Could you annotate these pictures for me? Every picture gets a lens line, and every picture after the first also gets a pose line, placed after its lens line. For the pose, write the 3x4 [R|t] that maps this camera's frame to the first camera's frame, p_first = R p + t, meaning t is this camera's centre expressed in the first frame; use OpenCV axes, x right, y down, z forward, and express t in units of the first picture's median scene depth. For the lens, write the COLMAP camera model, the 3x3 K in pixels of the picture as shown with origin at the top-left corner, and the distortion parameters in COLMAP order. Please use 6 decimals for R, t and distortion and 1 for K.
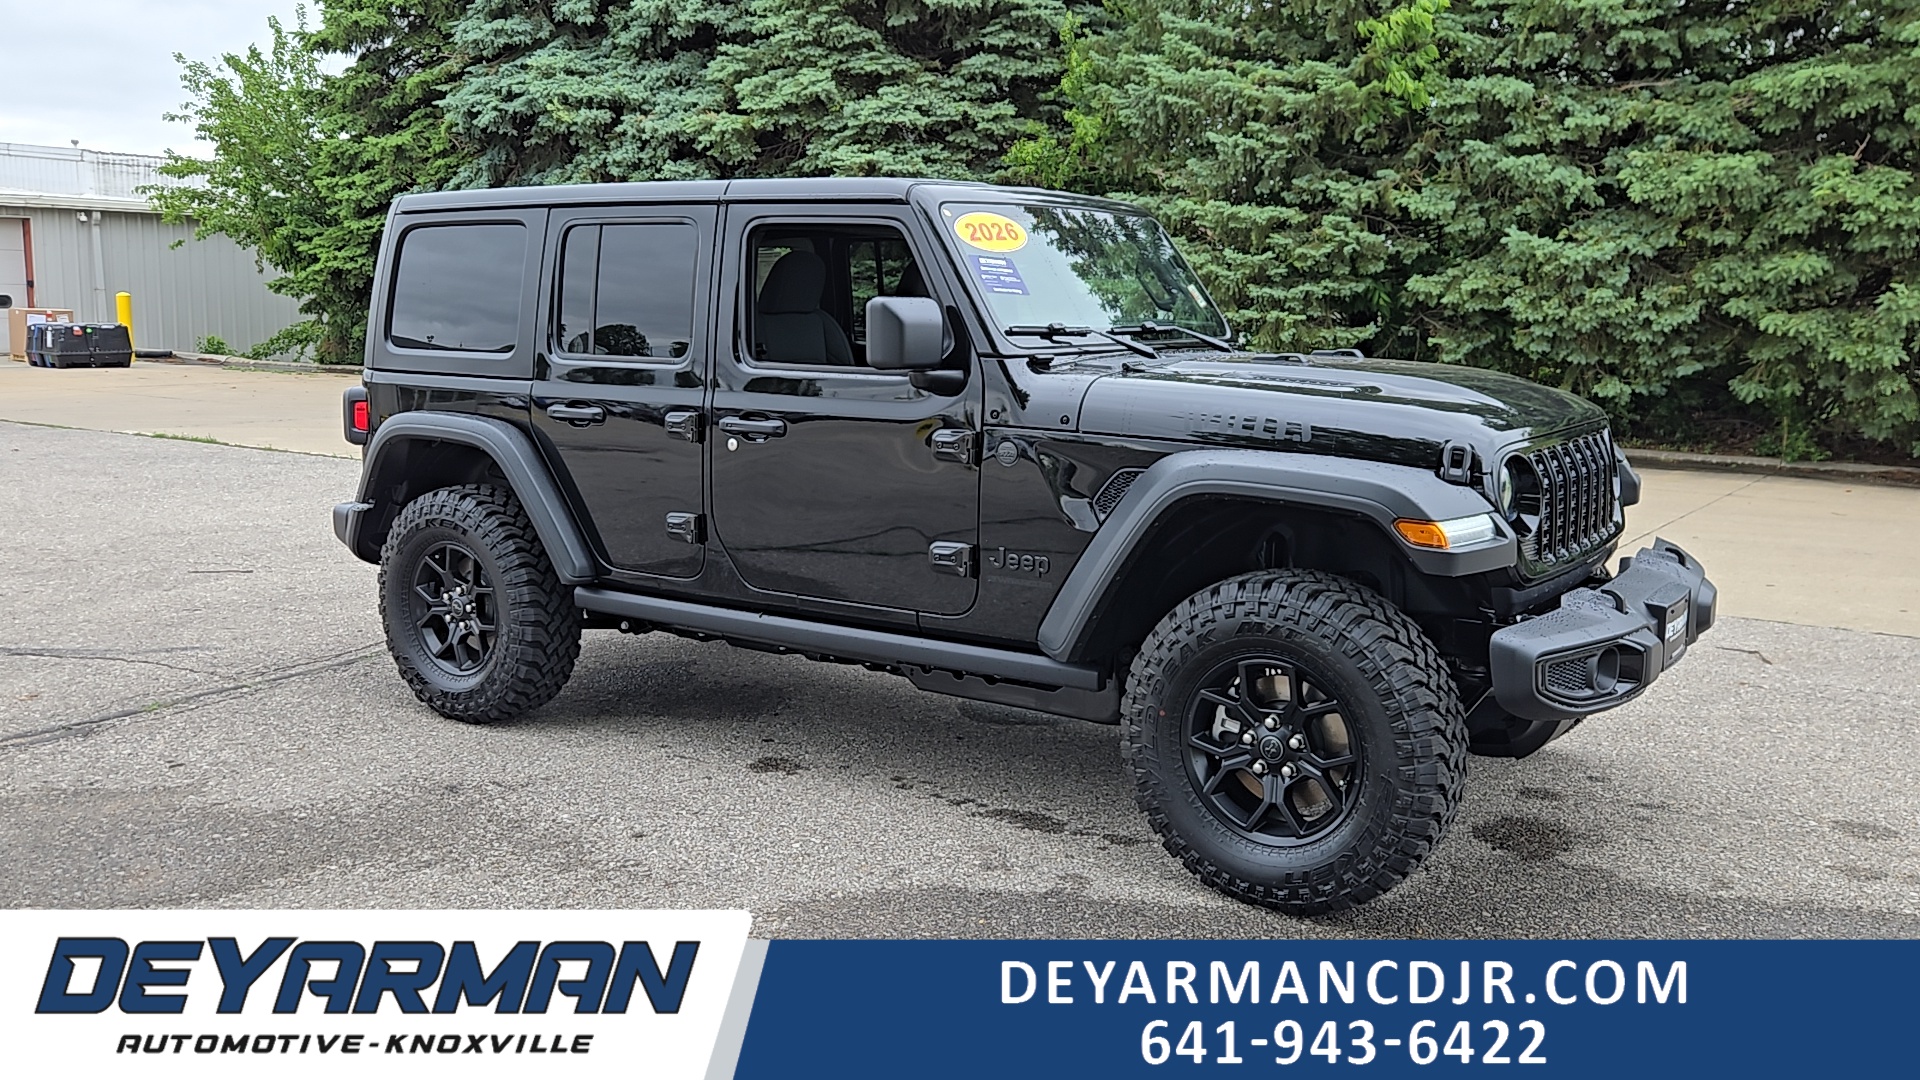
lens RADIAL K [[1602.1, 0, 951.9], [0, 1602.1, 529.2], [0, 0, 1]] dist [0.016853, 0.000374]
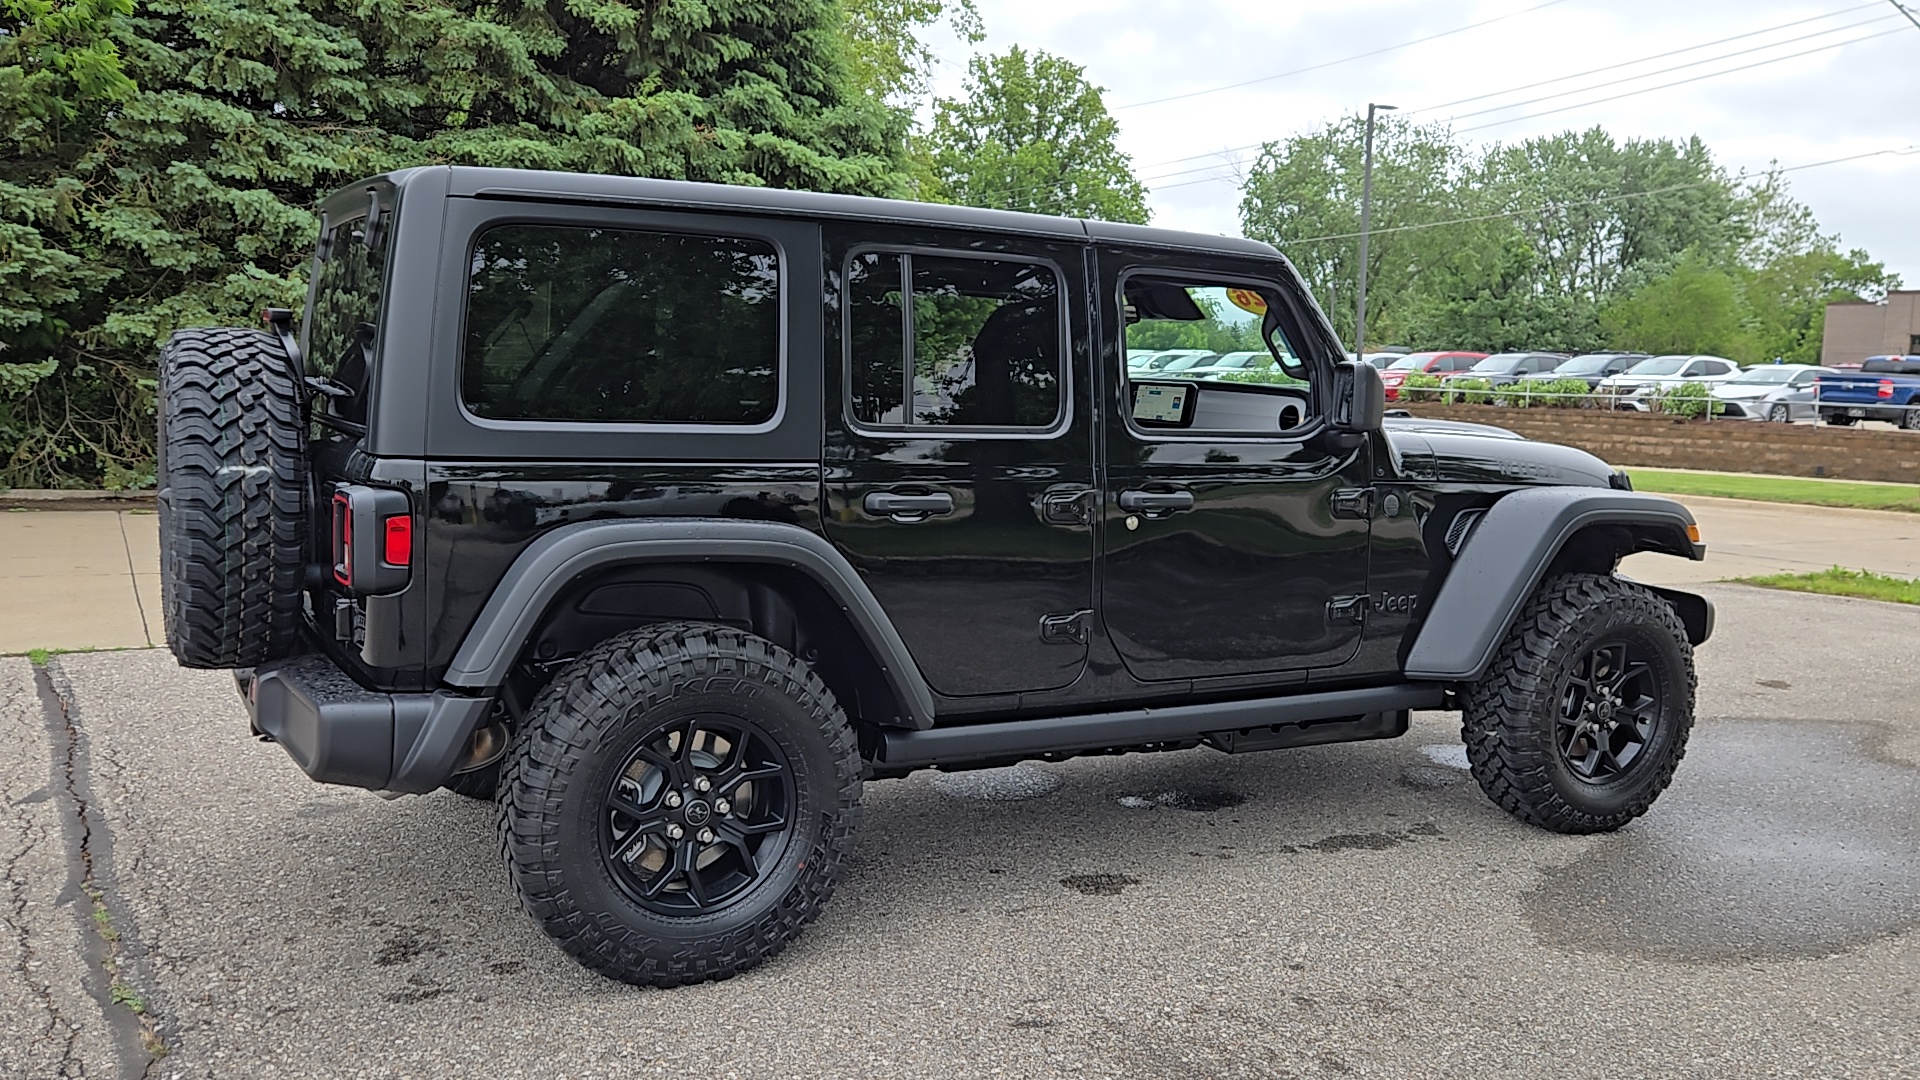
lens RADIAL K [[1576.4, 0, 960.0], [0, 1576.4, 540.0], [0, 0, 1]] dist [-0.038970, 0.170059]
pose [[0.455131, -0.089773, 0.885888, -0.269074], [0.100823, 0.993702, 0.048900, -0.027214], [-0.884698, 0.067062, 0.461316, 0.197055]]
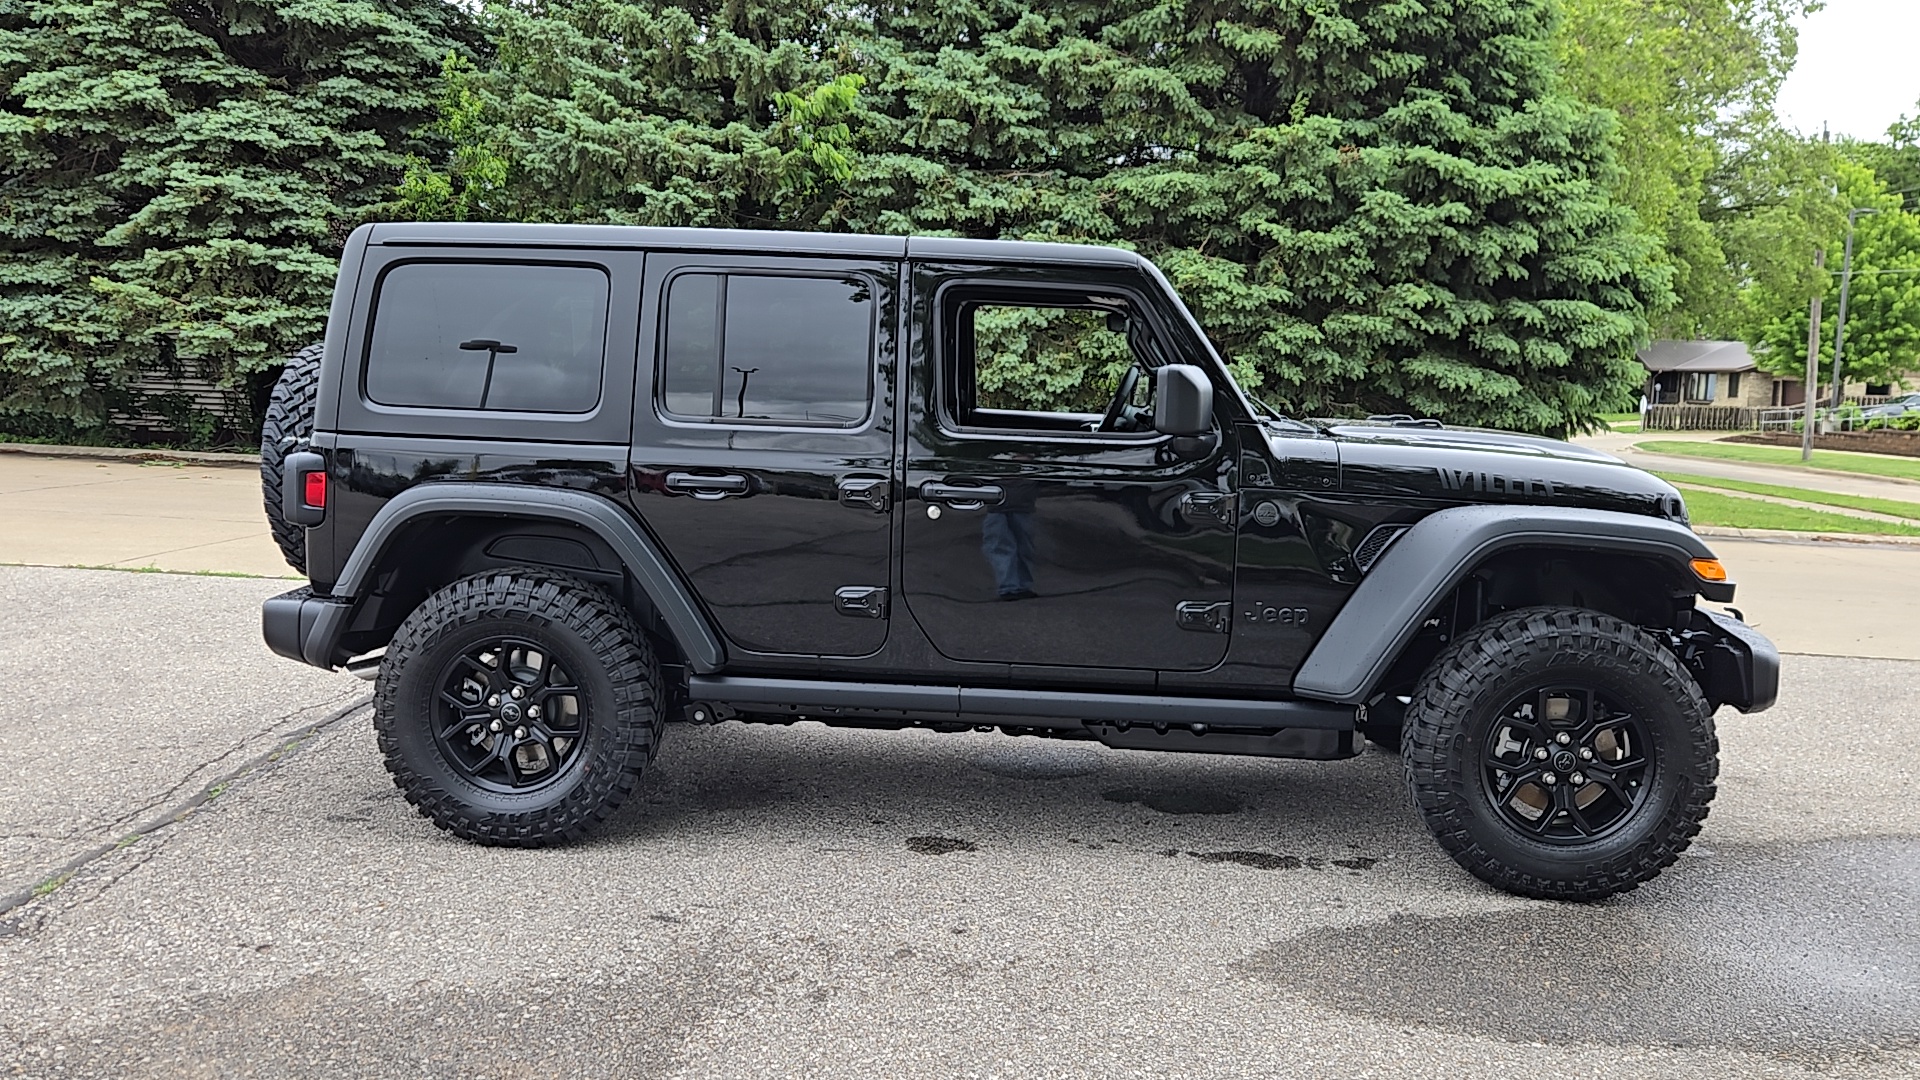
lens RADIAL K [[1600.5, 0, 984.8], [0, 1600.5, 536.5], [0, 0, 1]] dist [-0.008943, -0.002404]
pose [[0.855164, -0.034851, 0.517185, -0.173183], [0.047589, 0.998802, -0.011384, -0.007602], [-0.516169, 0.034347, 0.855798, 0.048251]]
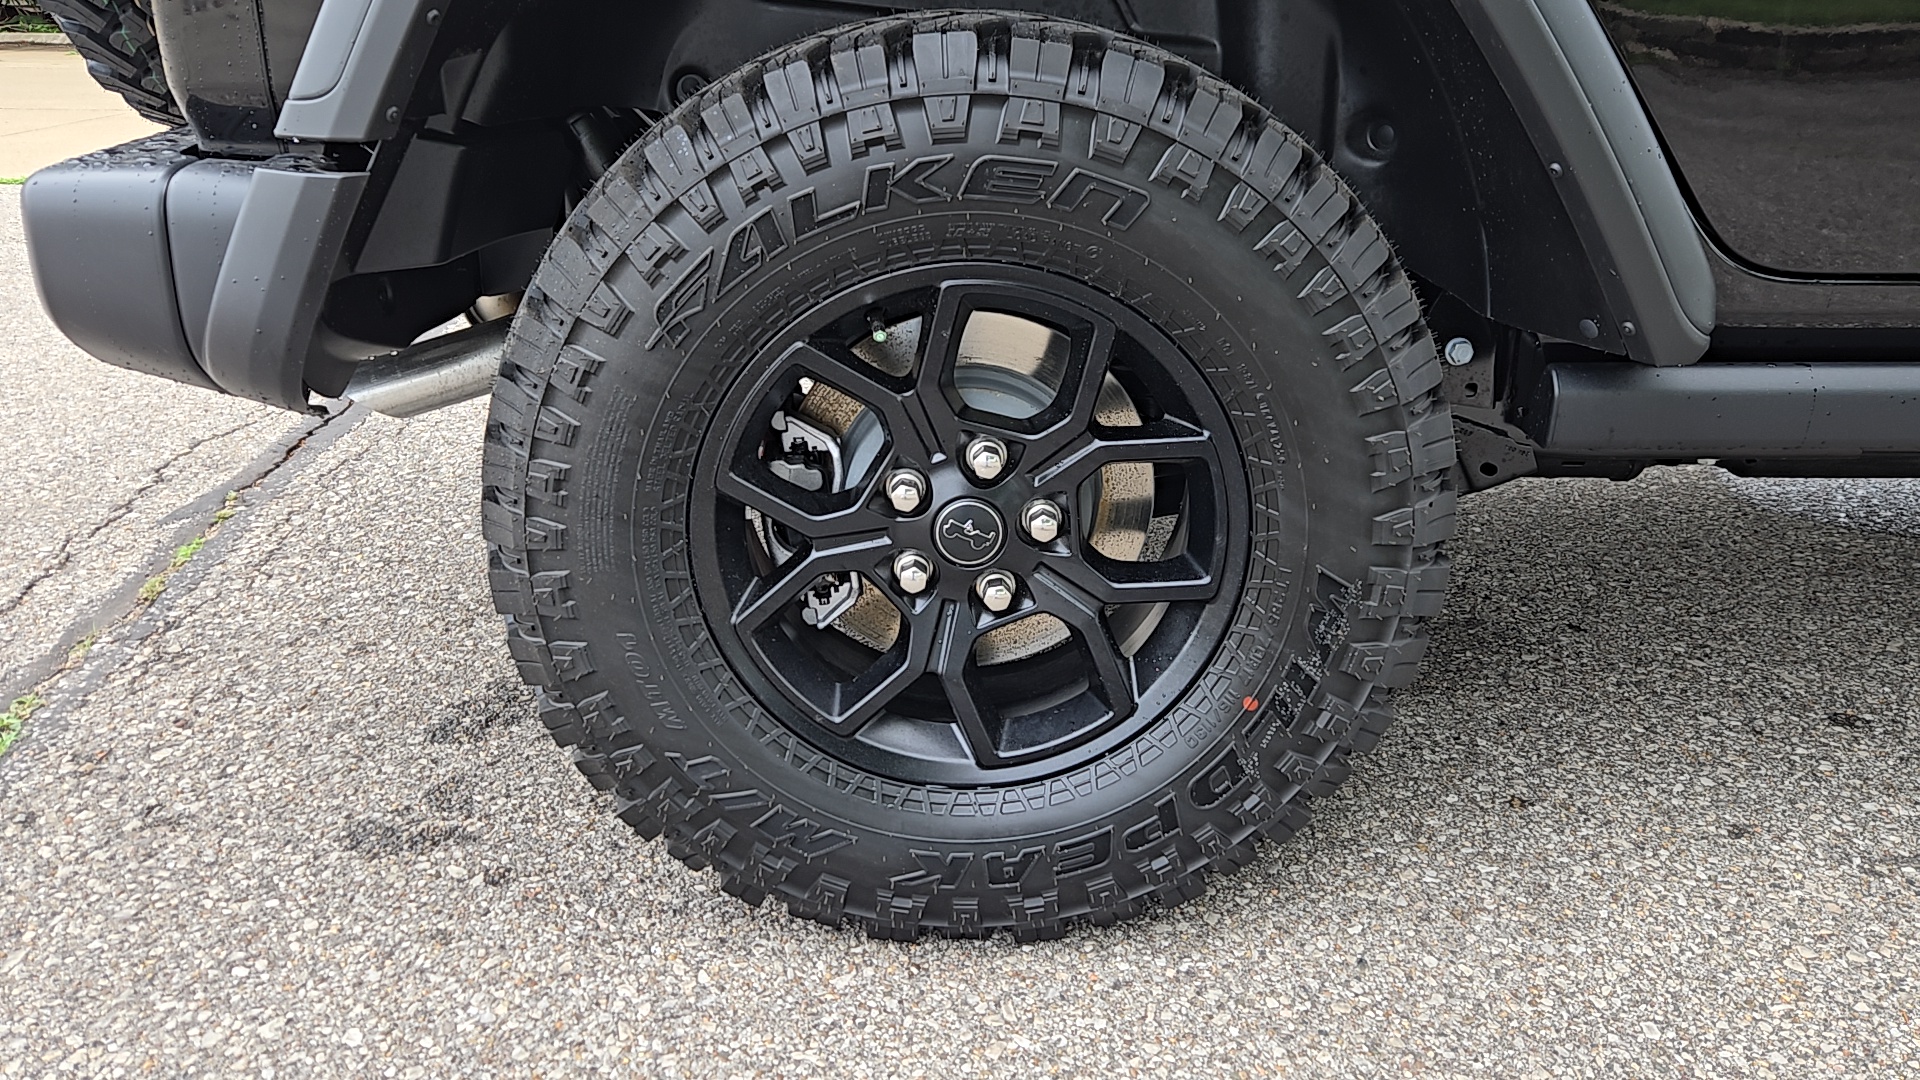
lens RADIAL K [[1602.1, 0, 951.9], [0, 1602.1, 529.2], [0, 0, 1]] dist [0.016853, 0.000374]
pose [[0.823760, -0.204618, 0.528726, -0.144439], [0.090386, 0.968069, 0.233823, -0.003126], [-0.559687, -0.144825, 0.815951, 0.262957]]
